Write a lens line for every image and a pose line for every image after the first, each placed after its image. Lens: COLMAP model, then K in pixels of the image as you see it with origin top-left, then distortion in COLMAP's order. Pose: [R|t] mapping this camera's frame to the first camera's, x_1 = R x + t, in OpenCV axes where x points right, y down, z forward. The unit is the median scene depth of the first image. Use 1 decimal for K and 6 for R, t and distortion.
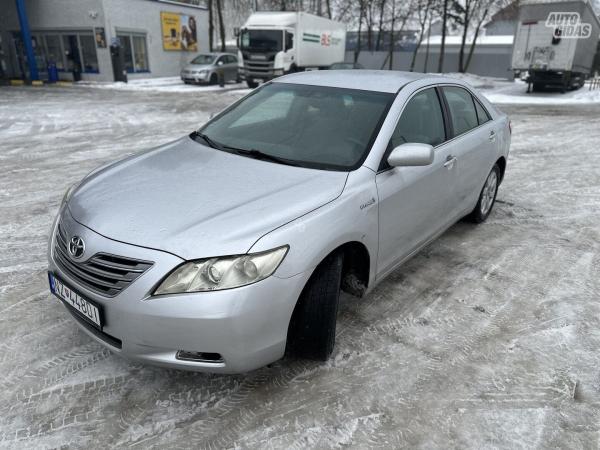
lens RADIAL K [[424.8, 0, 300.0], [0, 424.8, 225.0], [0, 0, 1]] dist [0.003538, -0.001279]
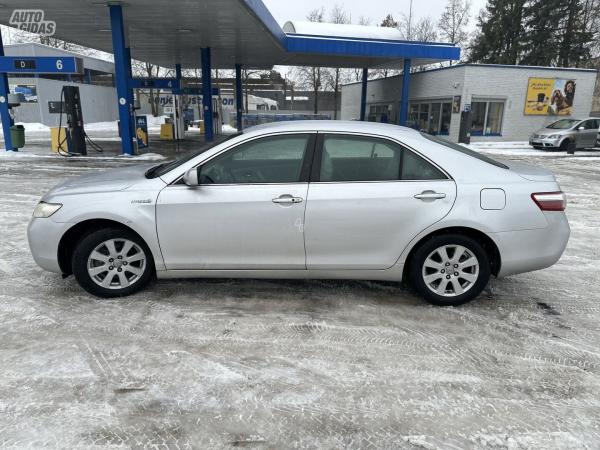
lens RADIAL K [[421.6, 0, 302.3], [0, 421.6, 223.2], [0, 0, 1]] dist [0.081012, -0.104243]
pose [[0.615082, 0.187487, -0.765848, 0.188566], [-0.298868, 0.954273, -0.006417, -0.015728], [0.729625, 0.232834, 0.642989, 0.058063]]
